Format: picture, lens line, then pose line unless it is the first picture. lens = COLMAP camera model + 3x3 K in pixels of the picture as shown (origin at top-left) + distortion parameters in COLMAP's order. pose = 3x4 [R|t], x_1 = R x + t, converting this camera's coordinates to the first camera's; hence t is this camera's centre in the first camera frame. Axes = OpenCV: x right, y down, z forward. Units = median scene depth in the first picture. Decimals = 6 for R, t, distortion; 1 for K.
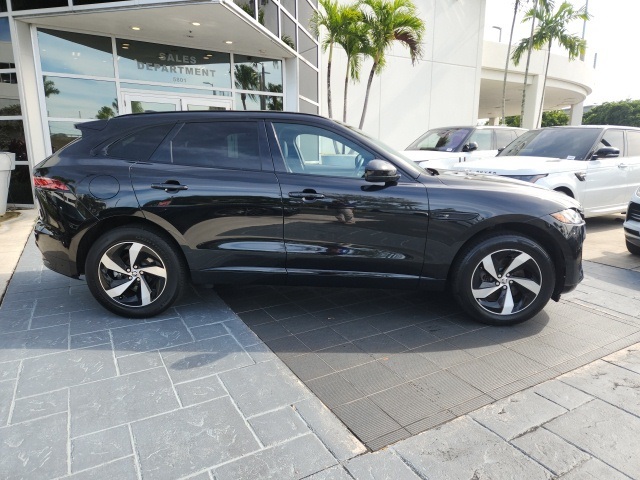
lens RADIAL K [[424.7, 0, 323.7], [0, 424.7, 244.5], [0, 0, 1]] dist [0.065501, -0.049925]
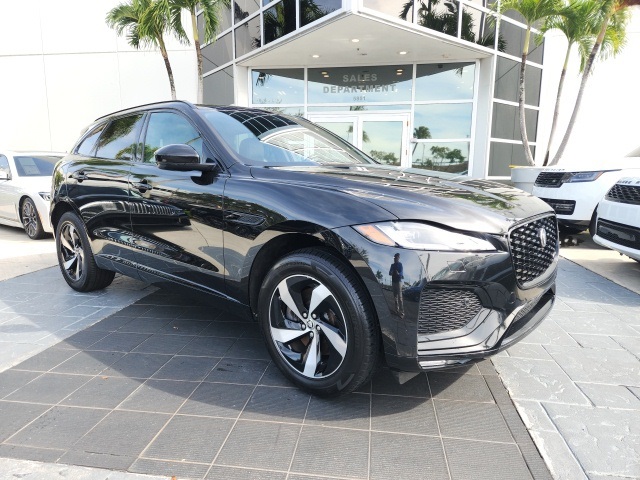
lens RADIAL K [[424.7, 0, 320.1], [0, 424.7, 249.7], [0, 0, 1]] dist [0.065501, -0.049925]
pose [[0.777130, 0.106262, -0.620304, 0.821804], [-0.133857, 0.990999, 0.002066, -0.031128], [0.614940, 0.081426, 0.784358, 0.491128]]
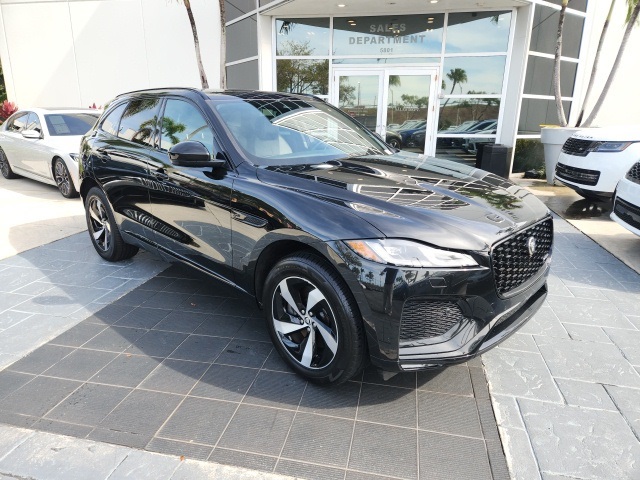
lens RADIAL K [[424.7, 0, 323.8], [0, 424.7, 242.4], [0, 0, 1]] dist [0.065501, -0.049925]
pose [[0.738157, 0.194021, -0.646127, 0.874717], [-0.152213, 0.980953, 0.120671, -0.133038], [0.657233, 0.009275, 0.753630, 0.479964]]
